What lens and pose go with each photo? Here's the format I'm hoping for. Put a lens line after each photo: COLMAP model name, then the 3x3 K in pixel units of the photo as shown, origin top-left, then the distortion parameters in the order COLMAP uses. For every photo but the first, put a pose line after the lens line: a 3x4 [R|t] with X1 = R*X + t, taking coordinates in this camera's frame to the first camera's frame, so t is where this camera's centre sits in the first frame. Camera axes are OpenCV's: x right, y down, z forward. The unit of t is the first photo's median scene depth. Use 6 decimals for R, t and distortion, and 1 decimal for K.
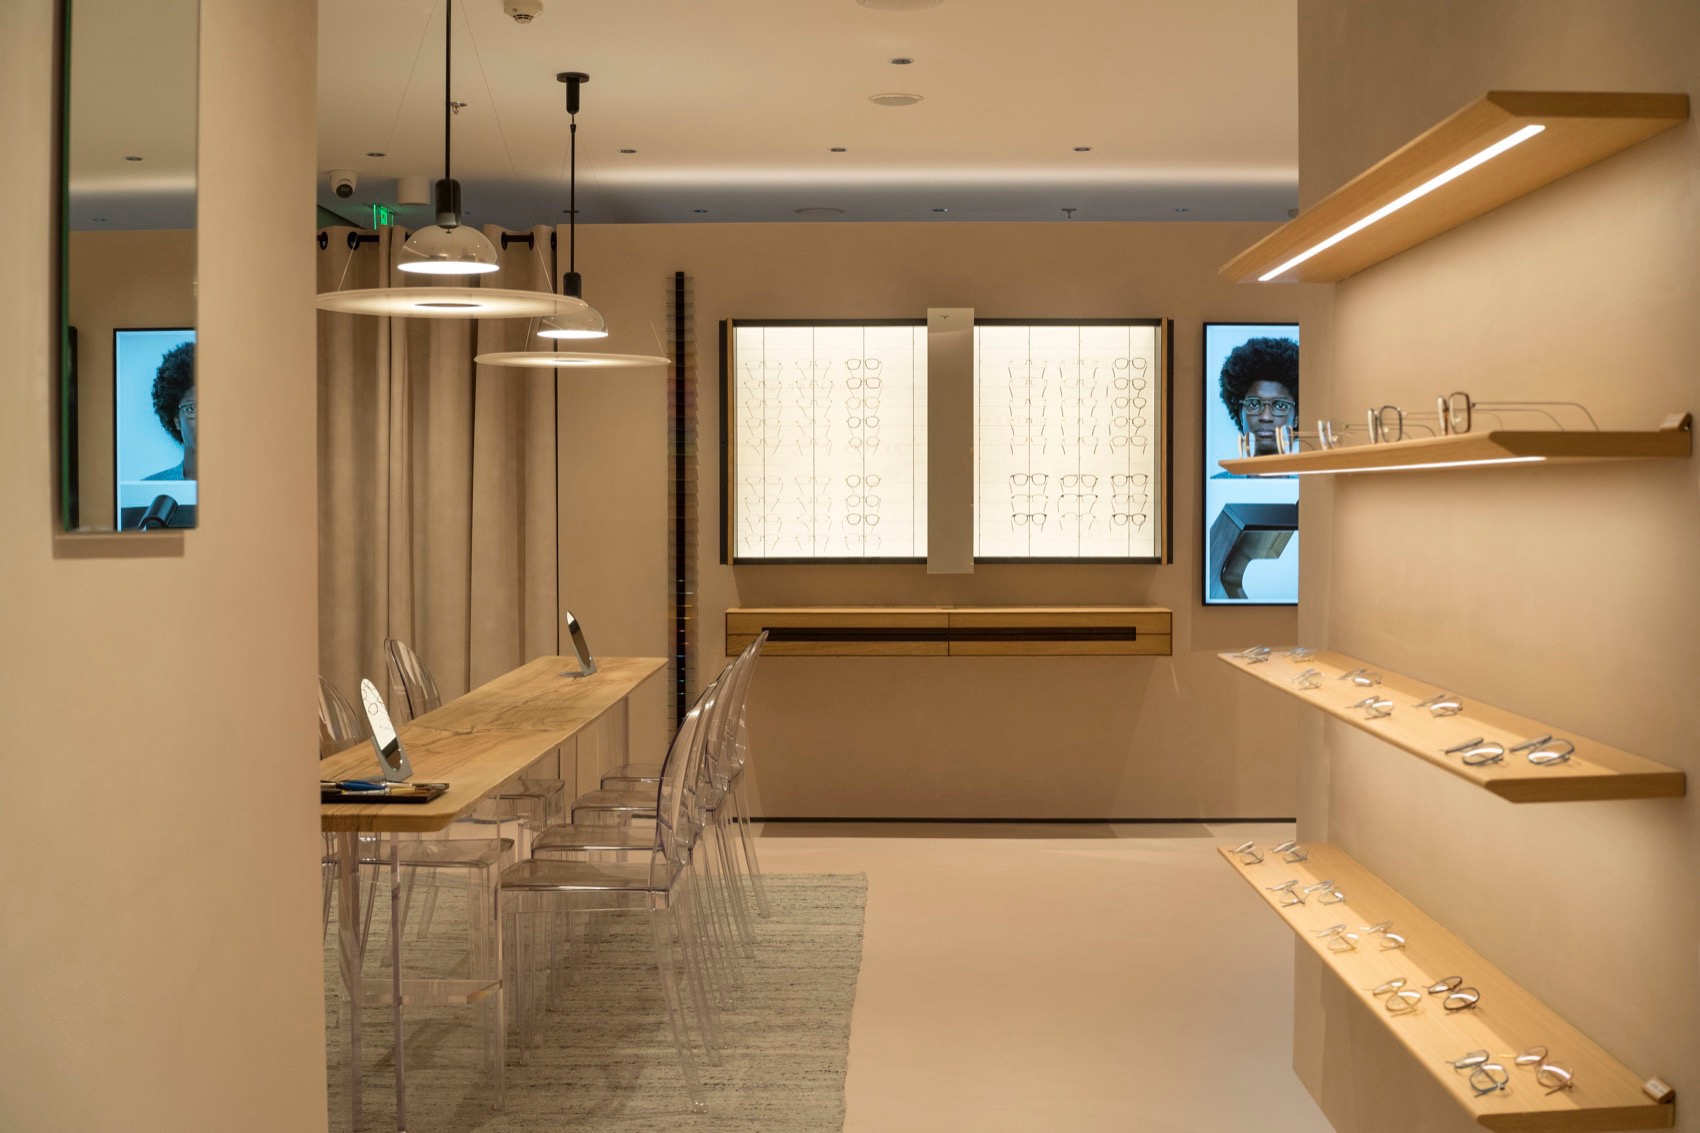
lens RADIAL K [[2038.5, 0, 850.0], [0, 2038.5, 566.5], [0, 0, 1]] dist [-0.021714, -0.057077]
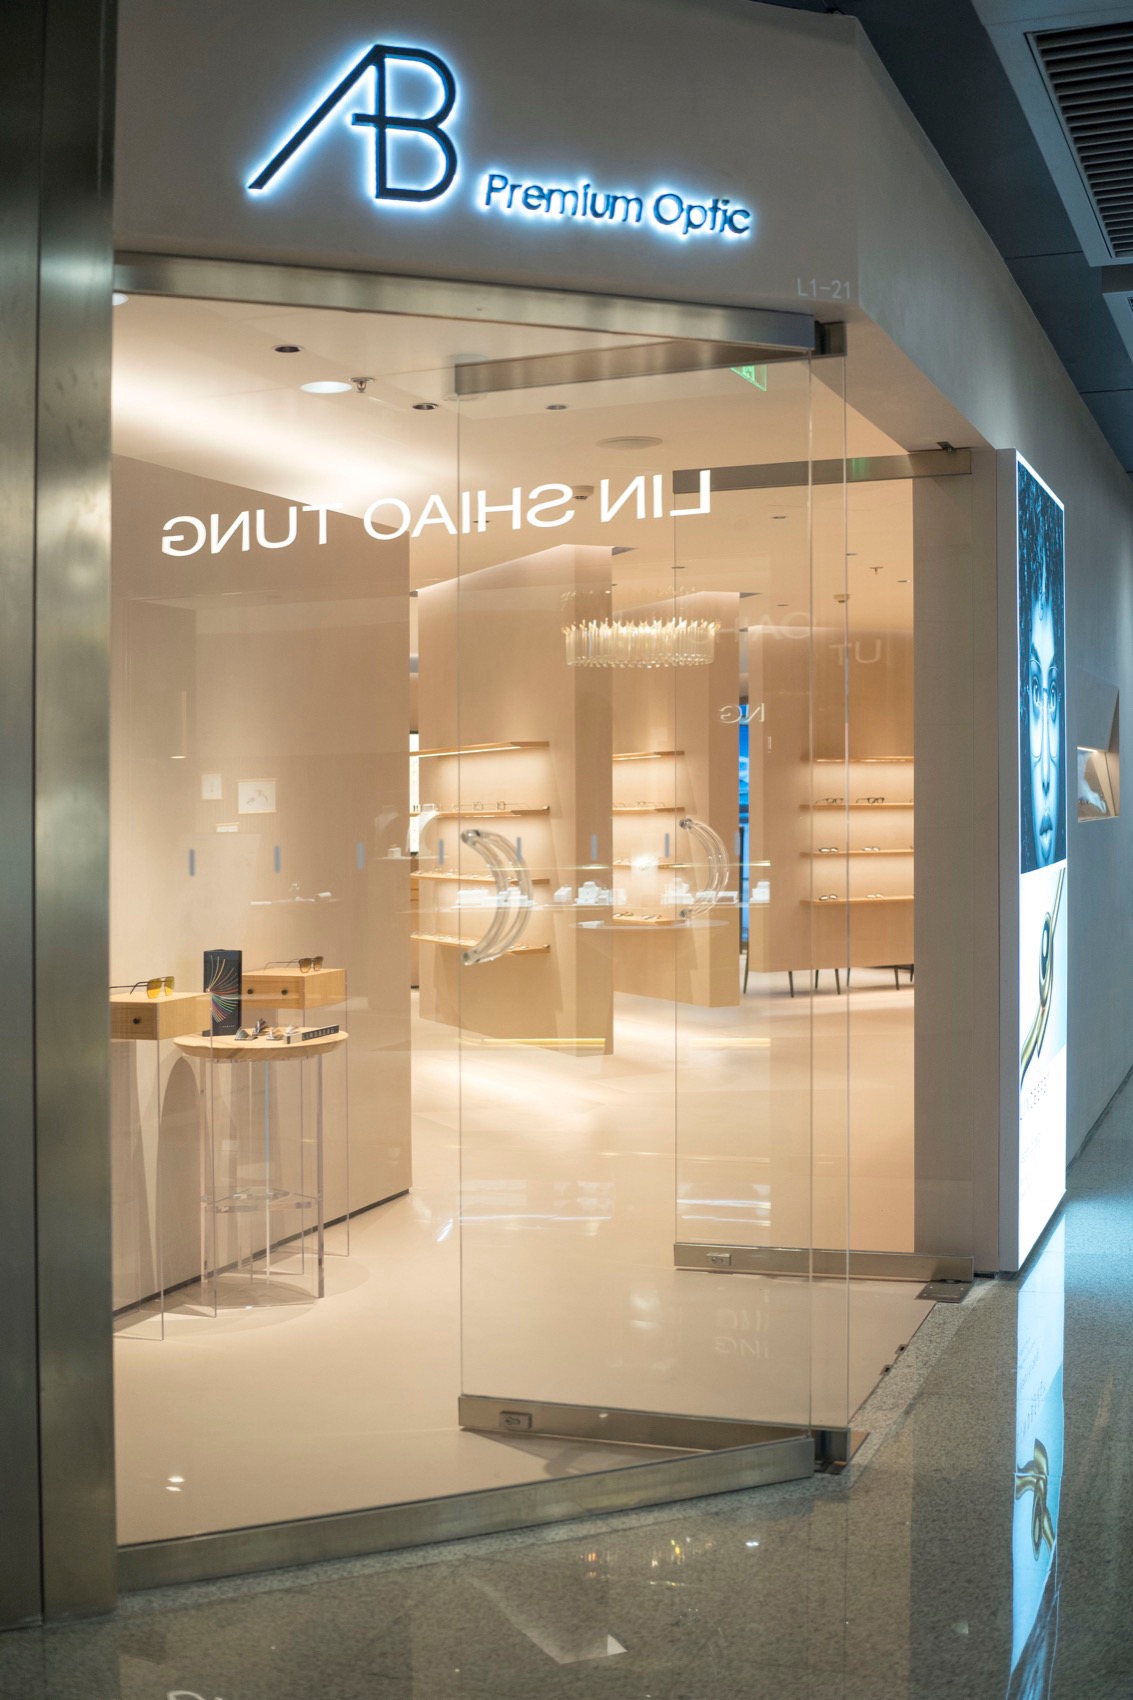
lens RADIAL K [[1978.4, 0, 566.1], [0, 1978.4, 791.0], [0, 0, 1]] dist [-0.011809, -0.345737]
pose [[0.906129, -0.004390, 0.422979, -1.140517], [0.025897, 0.998646, -0.045113, 0.076302], [-0.422208, 0.051832, 0.905016, -2.432643]]
